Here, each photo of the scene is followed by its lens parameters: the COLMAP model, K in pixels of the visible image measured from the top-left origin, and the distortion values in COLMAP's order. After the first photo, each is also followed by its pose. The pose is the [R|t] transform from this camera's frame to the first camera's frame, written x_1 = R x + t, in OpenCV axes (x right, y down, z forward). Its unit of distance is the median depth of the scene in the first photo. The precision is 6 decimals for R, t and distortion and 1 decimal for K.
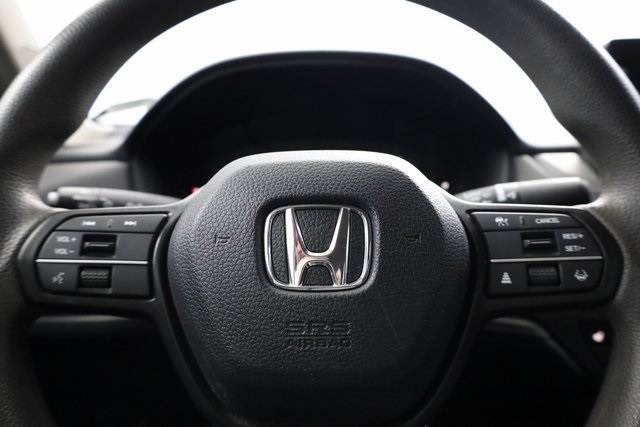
lens RADIAL K [[444.3, 0, 320.0], [0, 444.3, 213.5], [0, 0, 1]] dist [-0.002298, -0.000561]
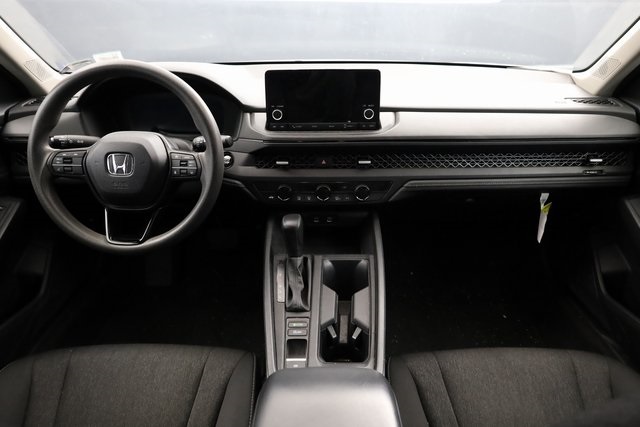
lens RADIAL K [[444.3, 0, 320.0], [0, 444.3, 213.5], [0, 0, 1]] dist [-0.002298, -0.000561]
pose [[0.999597, 0.027722, -0.006063, 1.697080], [-0.024044, 0.940878, 0.337891, -0.841379], [0.015071, -0.337609, 0.941166, -2.698677]]
